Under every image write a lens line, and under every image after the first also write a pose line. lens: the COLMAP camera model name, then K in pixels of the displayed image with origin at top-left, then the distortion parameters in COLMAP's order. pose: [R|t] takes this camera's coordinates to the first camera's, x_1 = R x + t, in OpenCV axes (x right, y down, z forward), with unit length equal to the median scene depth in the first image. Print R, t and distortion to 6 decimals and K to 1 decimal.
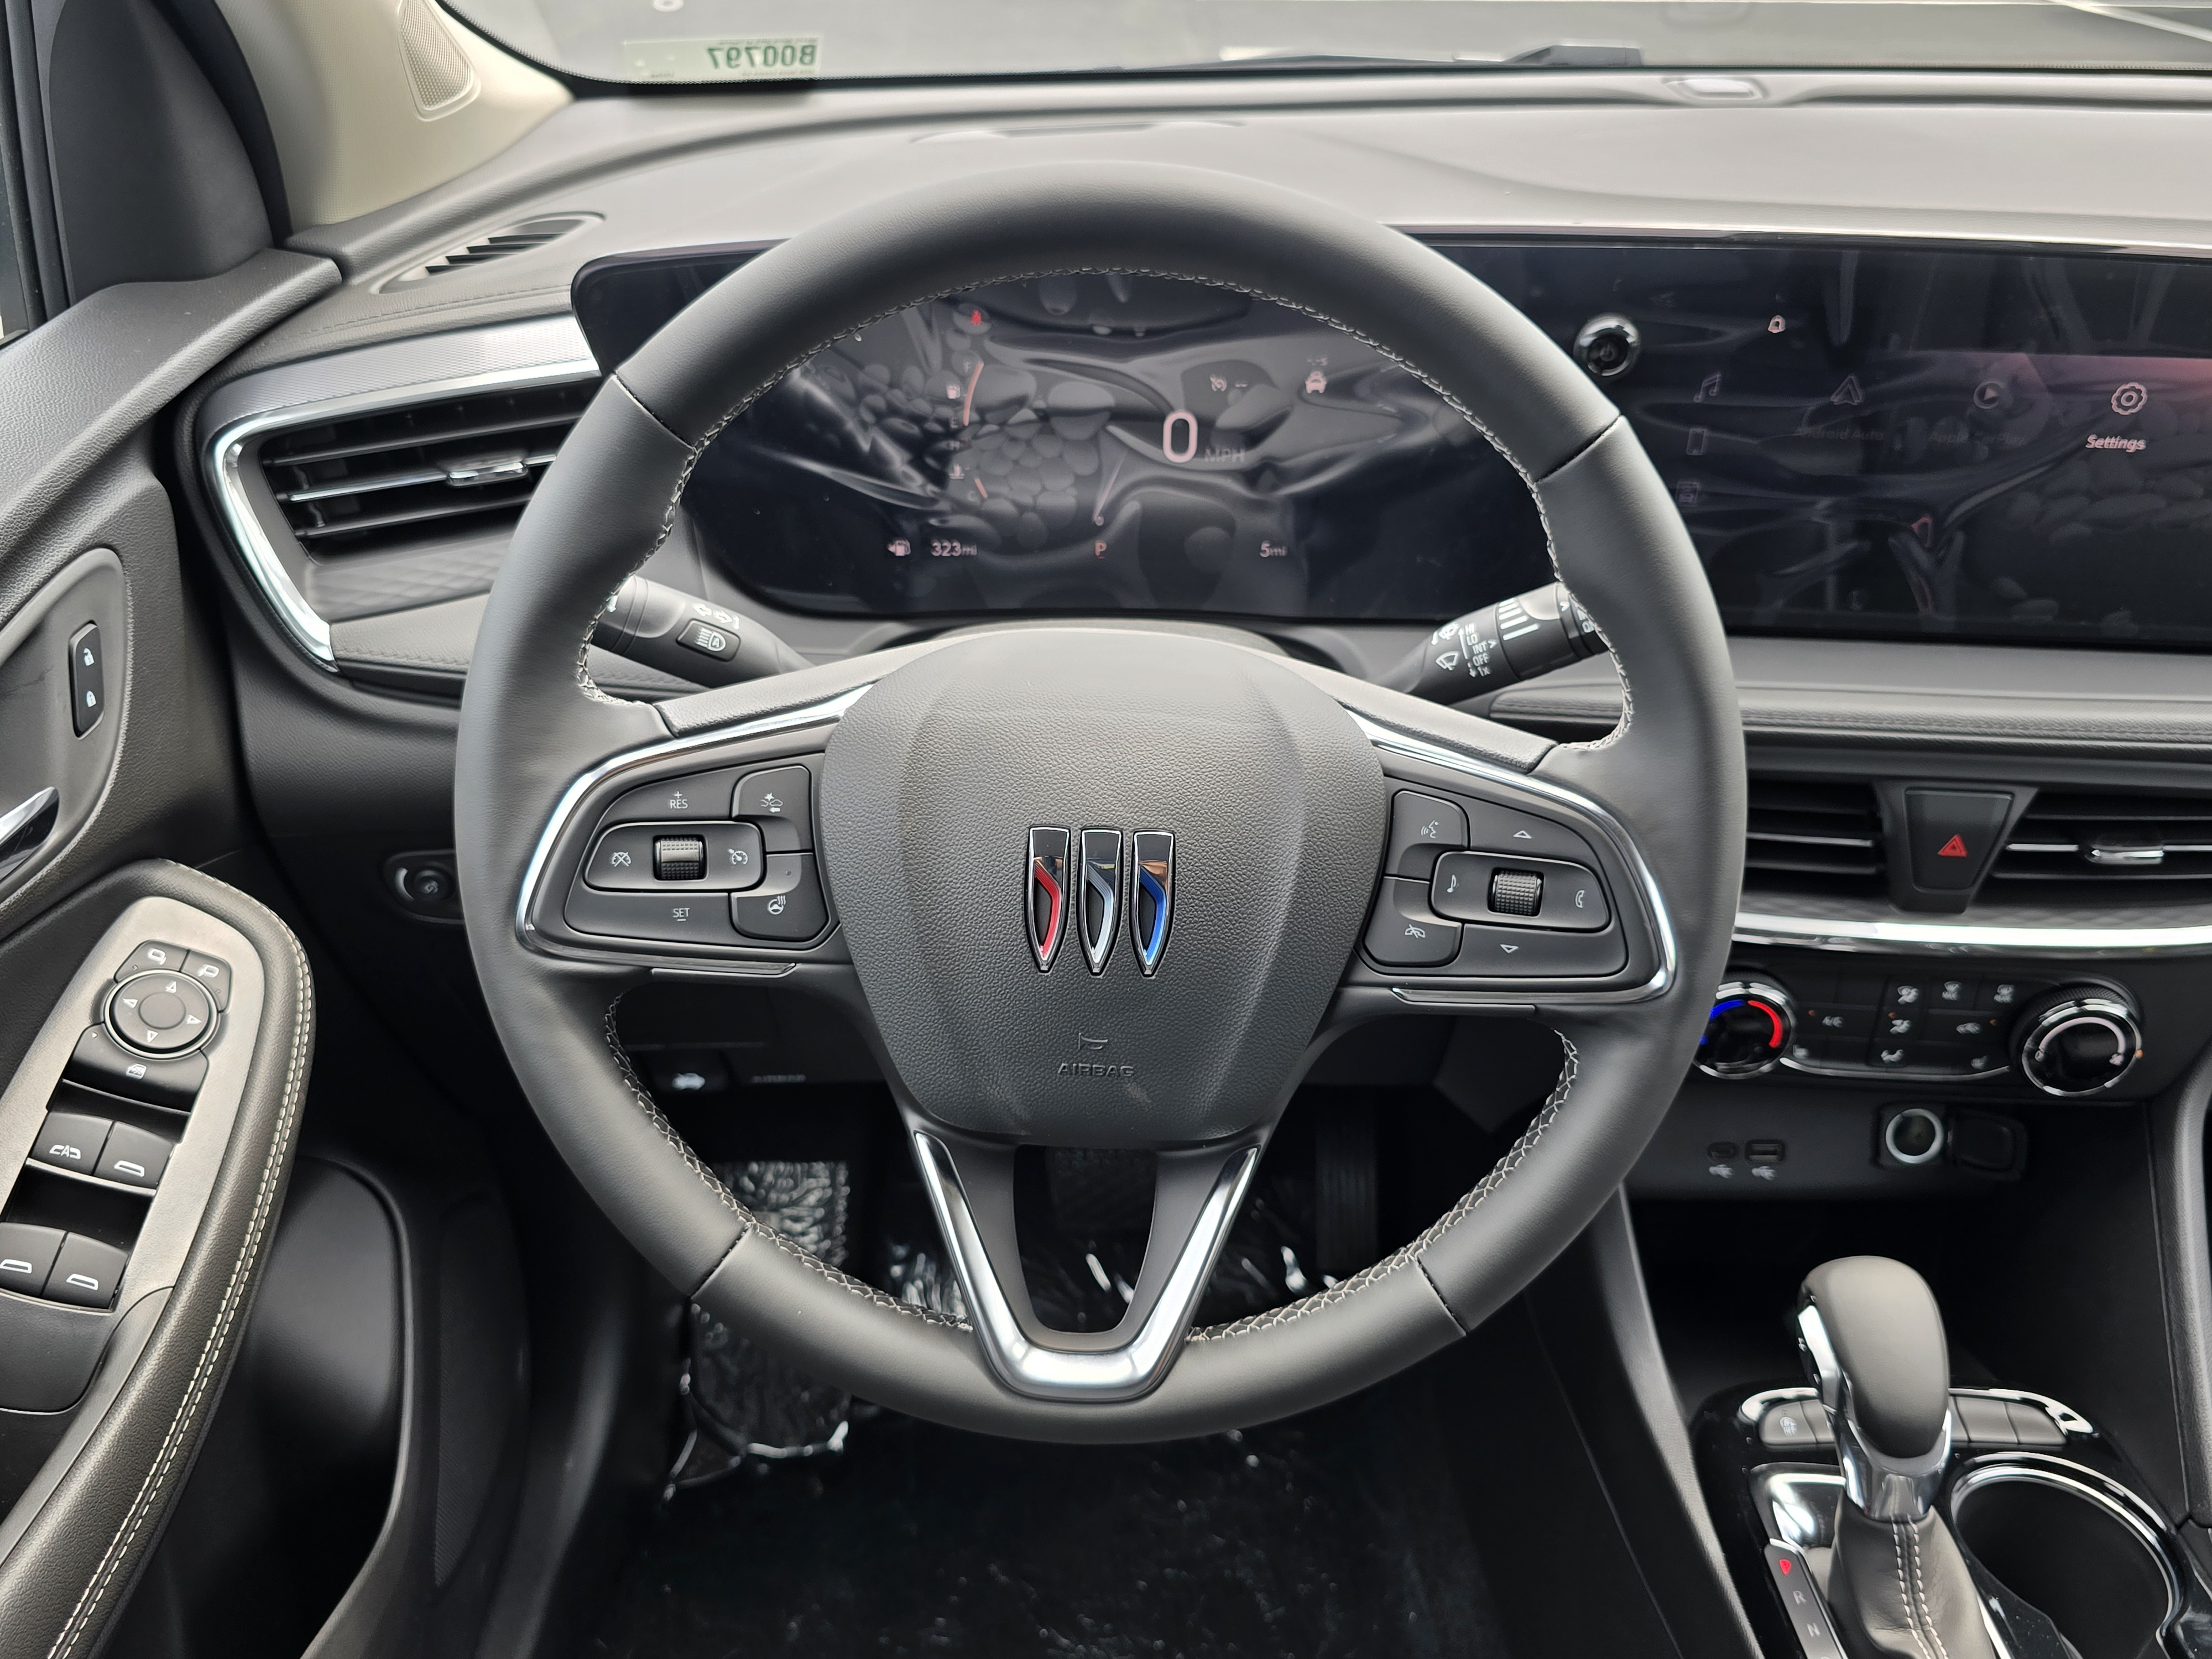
lens RADIAL K [[1758.8, 0, 1094.2], [0, 1758.8, 844.5], [0, 0, 1]] dist [0.052729, -0.096502]
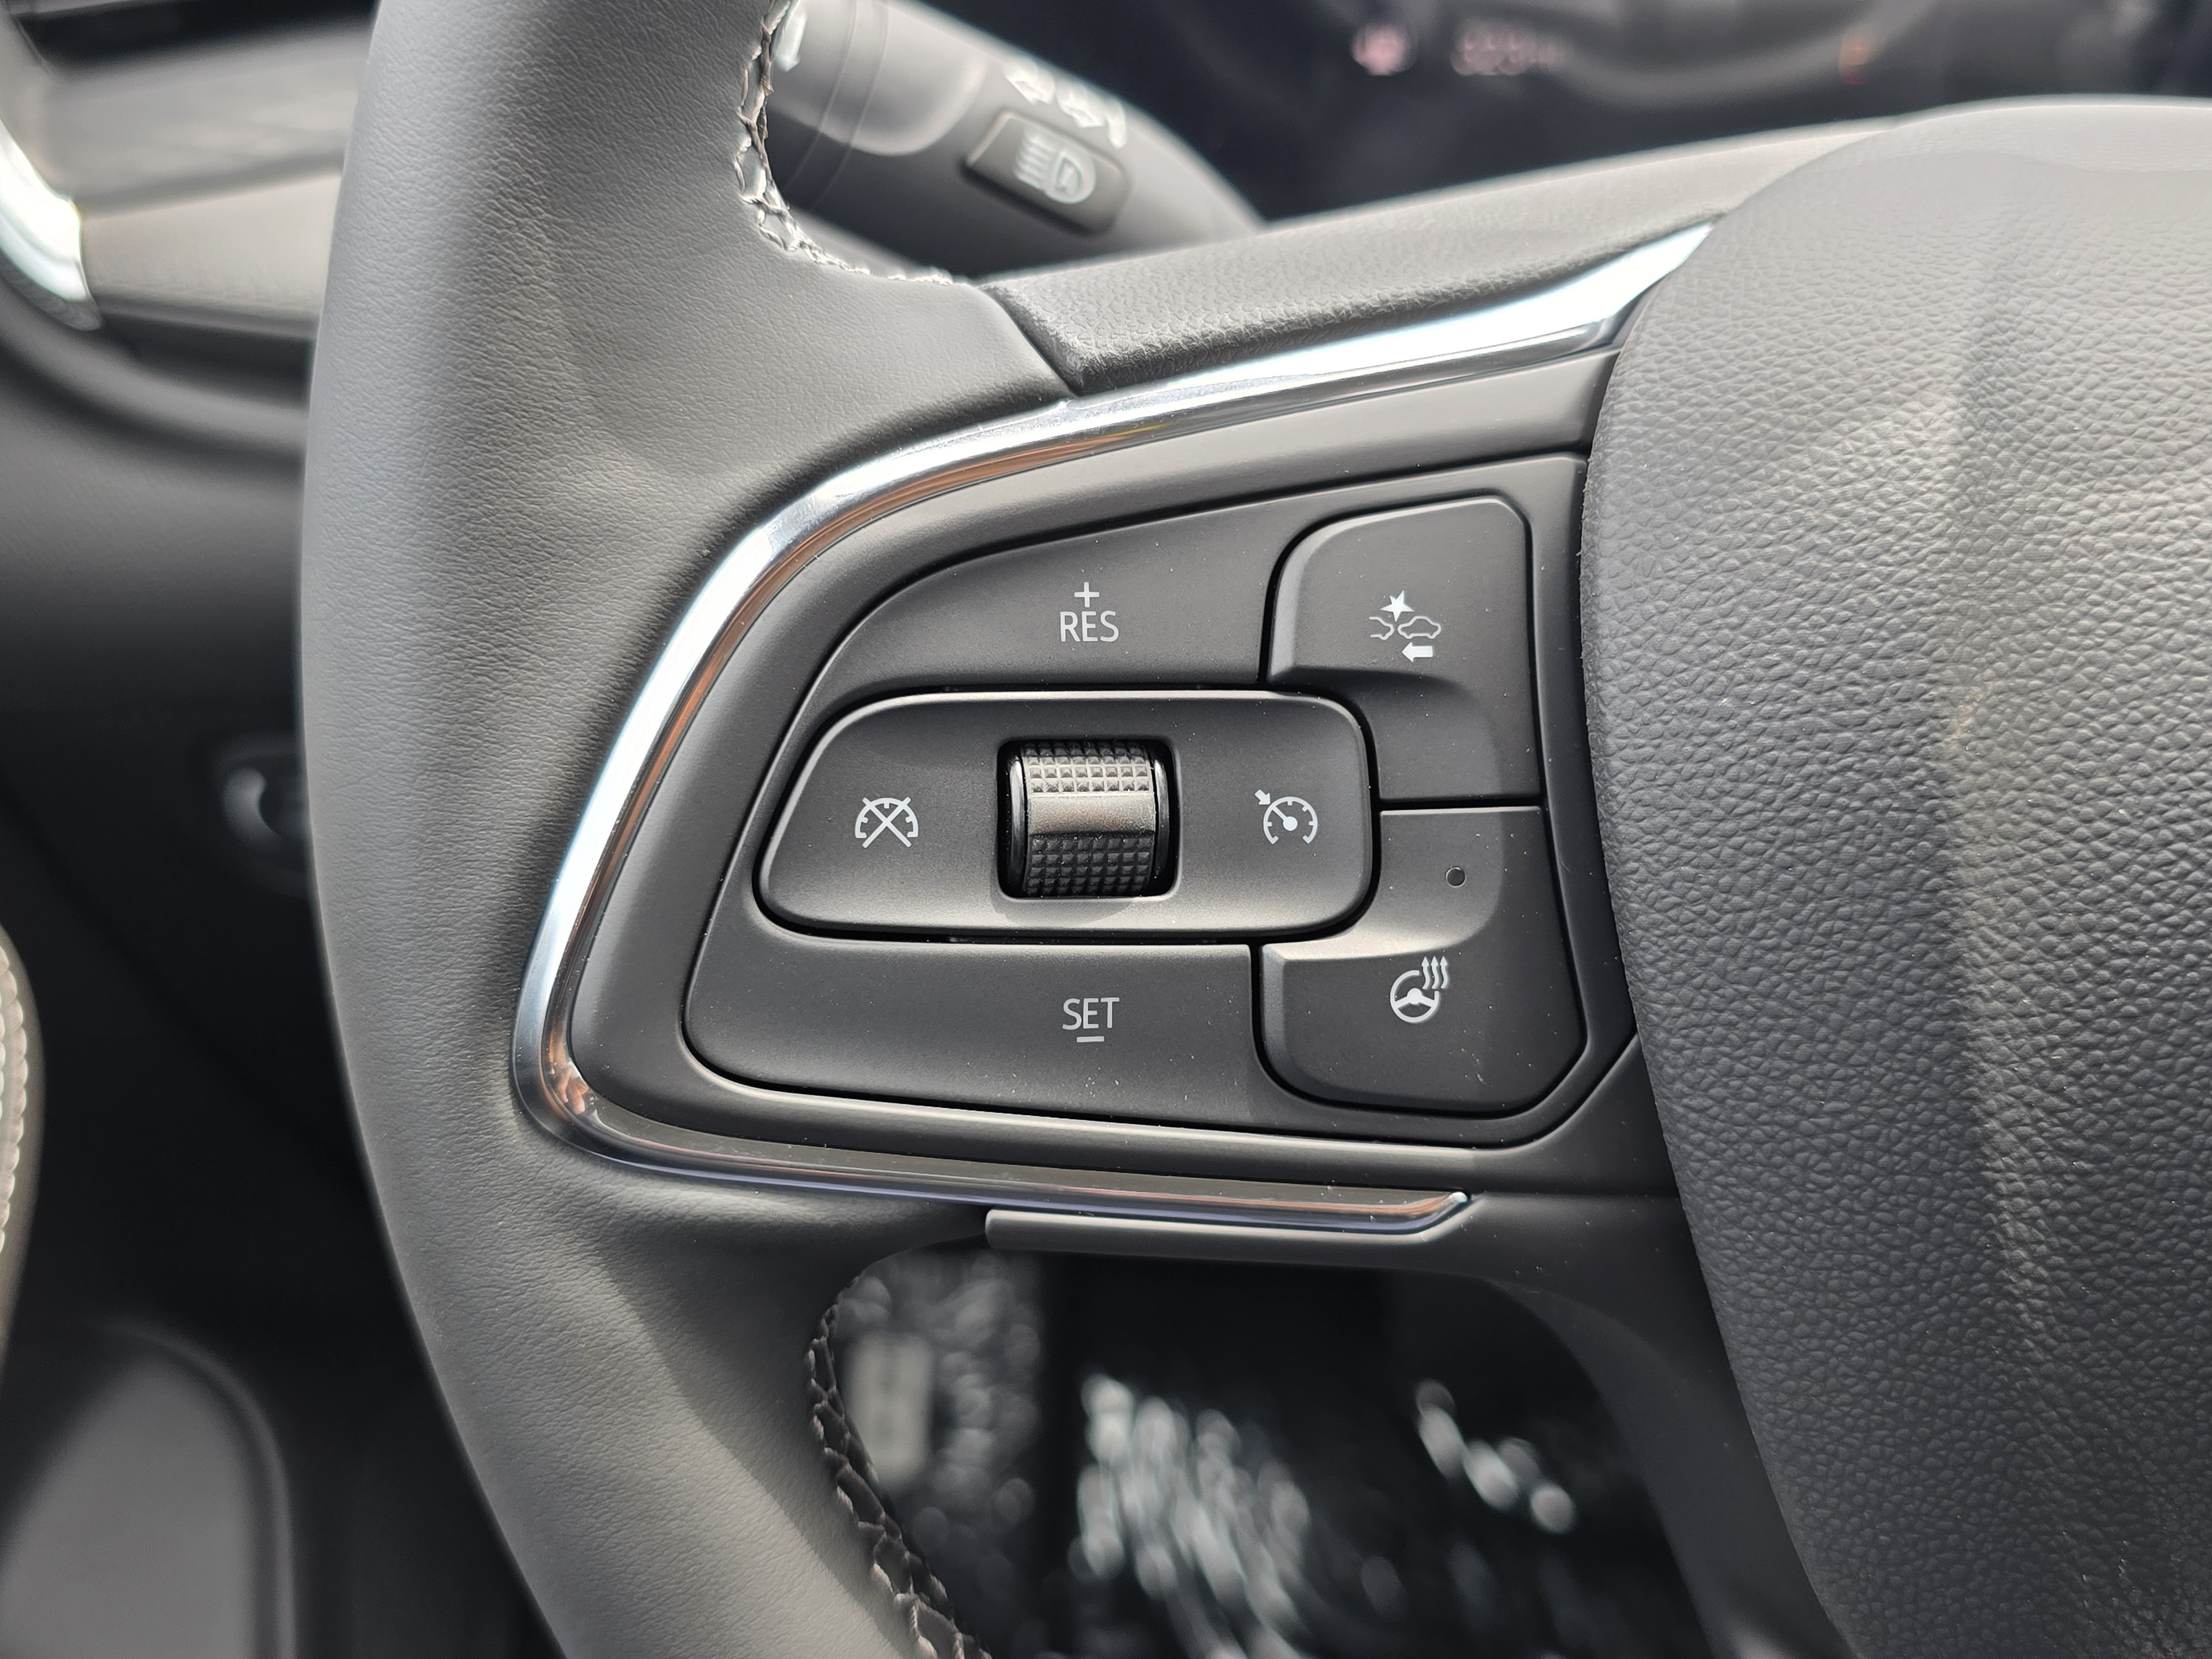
lens RADIAL K [[2343.9, 0, 1106.0], [0, 2343.9, 829.5], [0, 0, 1]] dist [0.130002, -0.261914]
pose [[0.997137, 0.016959, -0.073690, -0.203632], [-0.014578, 0.999358, 0.032724, -0.003025], [0.074197, -0.031556, 0.996744, 0.624454]]
